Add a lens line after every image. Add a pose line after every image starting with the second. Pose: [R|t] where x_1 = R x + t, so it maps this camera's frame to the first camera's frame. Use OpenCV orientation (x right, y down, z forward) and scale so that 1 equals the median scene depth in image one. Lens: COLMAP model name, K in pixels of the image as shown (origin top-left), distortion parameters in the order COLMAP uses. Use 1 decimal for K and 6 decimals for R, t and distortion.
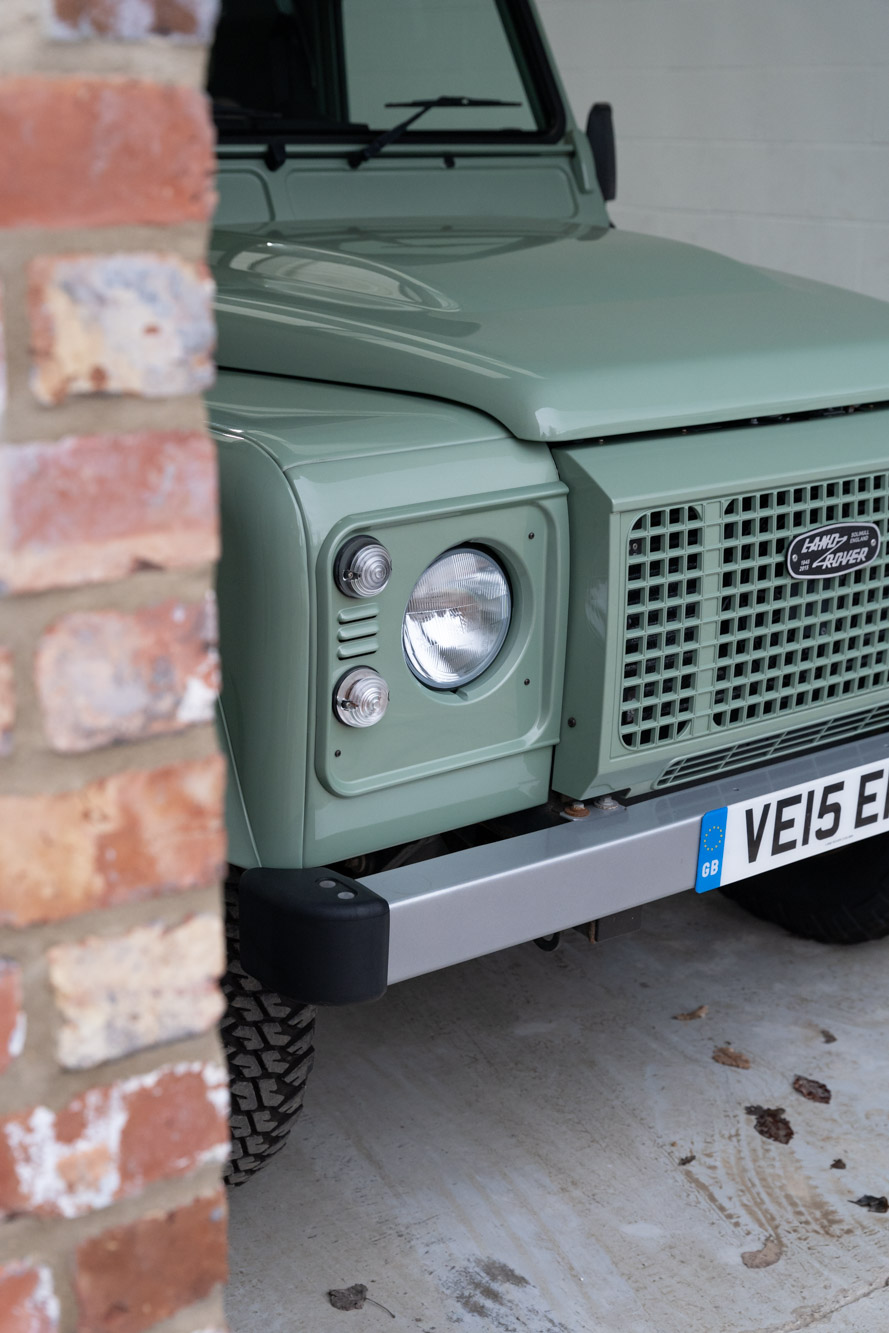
lens RADIAL K [[2101.2, 0, 438.9], [0, 2101.2, 693.5], [0, 0, 1]] dist [-0.008770, 0.000000]
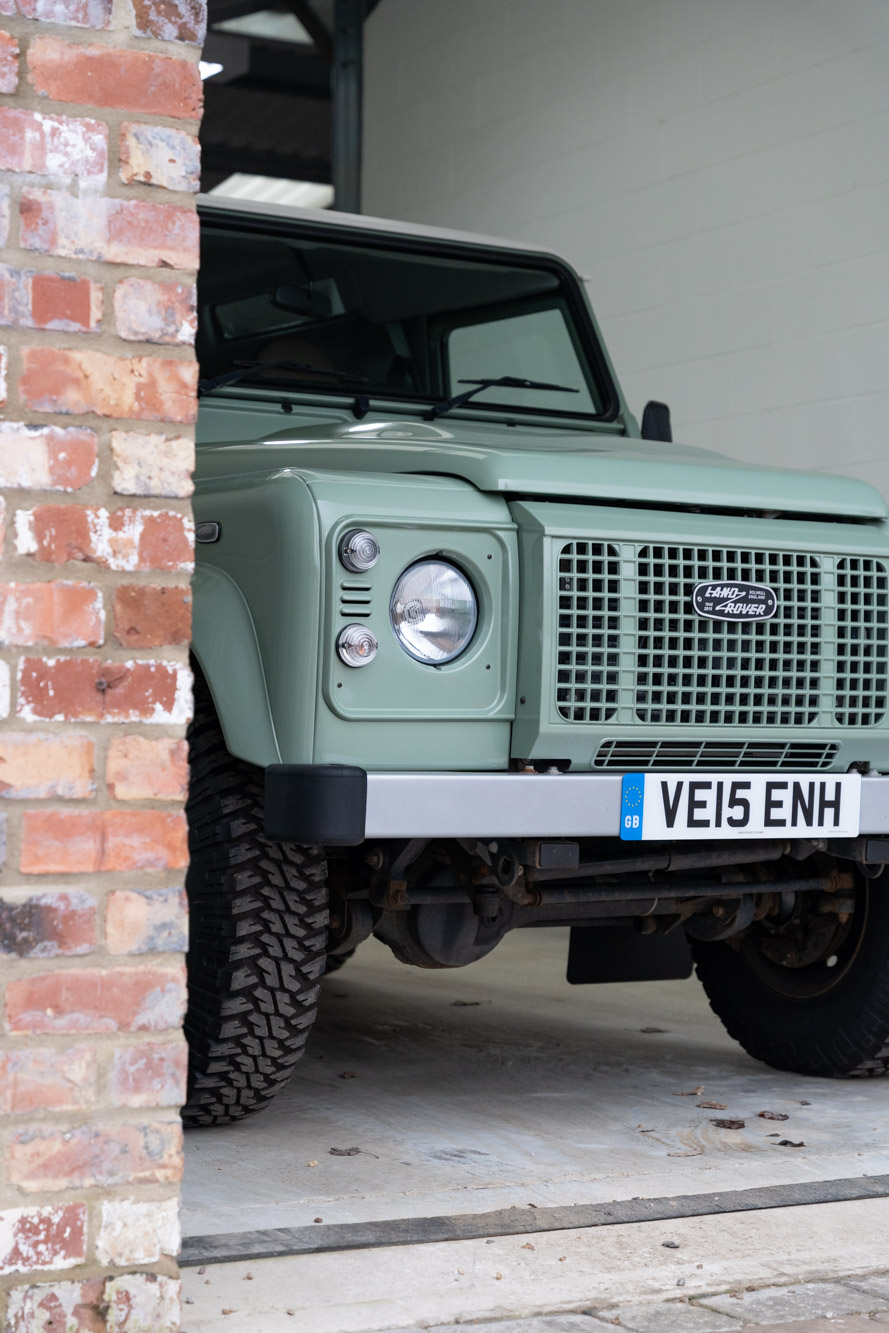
lens RADIAL K [[3005.4, 0, 440.3], [0, 3005.4, 664.2], [0, 0, 1]] dist [0.041773, 0.000000]
pose [[0.993282, -0.002353, -0.115692, 0.251805], [-0.034596, 0.948027, -0.316303, 0.649596], [0.110424, 0.318180, 0.941577, -0.894352]]
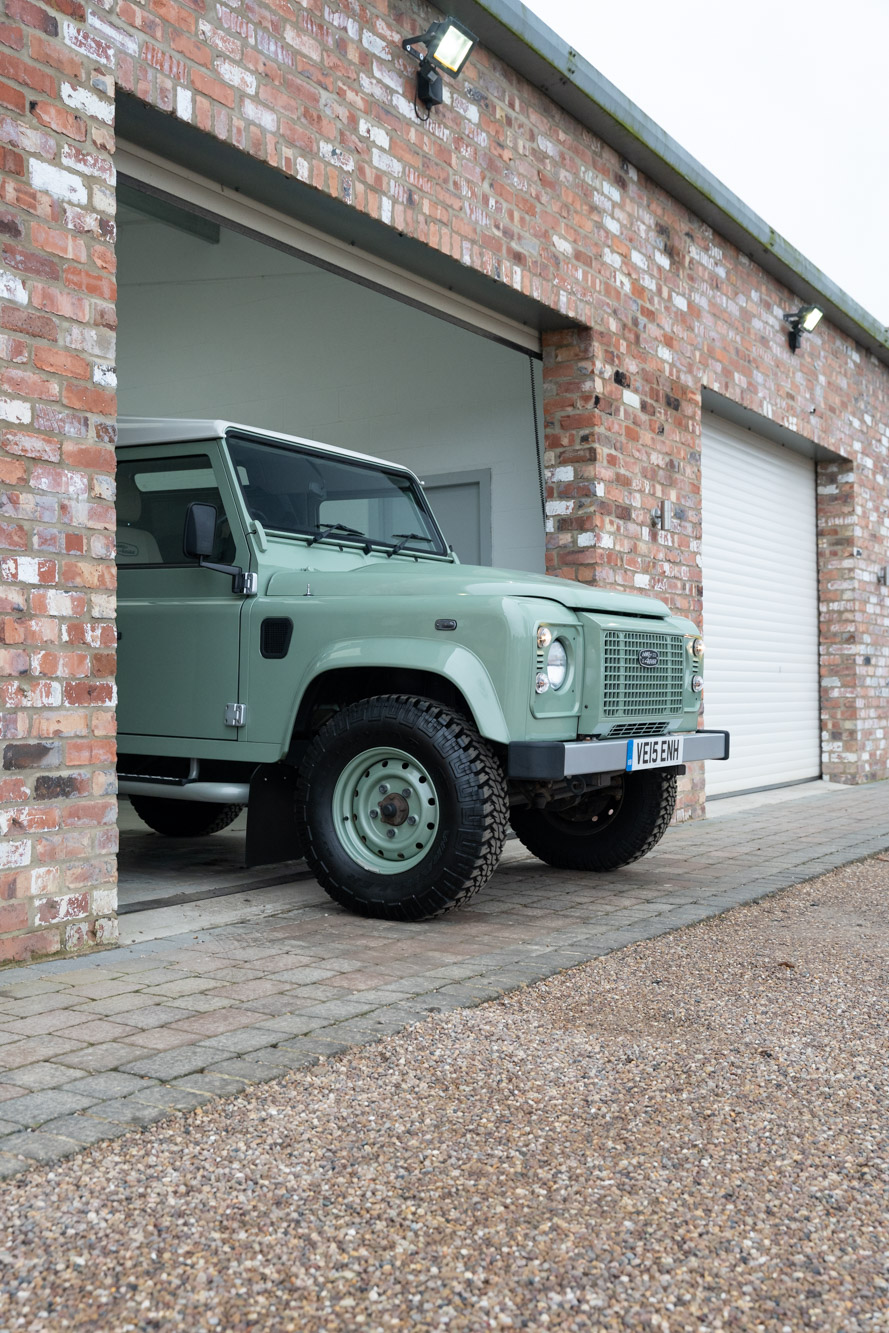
lens RADIAL K [[1562.4, 0, 446.5], [0, 1562.4, 664.3], [0, 0, 1]] dist [0.014410, 0.000000]
pose [[0.940112, -0.016489, 0.340467, -0.314454], [0.123087, 0.947857, -0.293967, 0.798855], [-0.317867, 0.318269, 0.893121, -1.428185]]
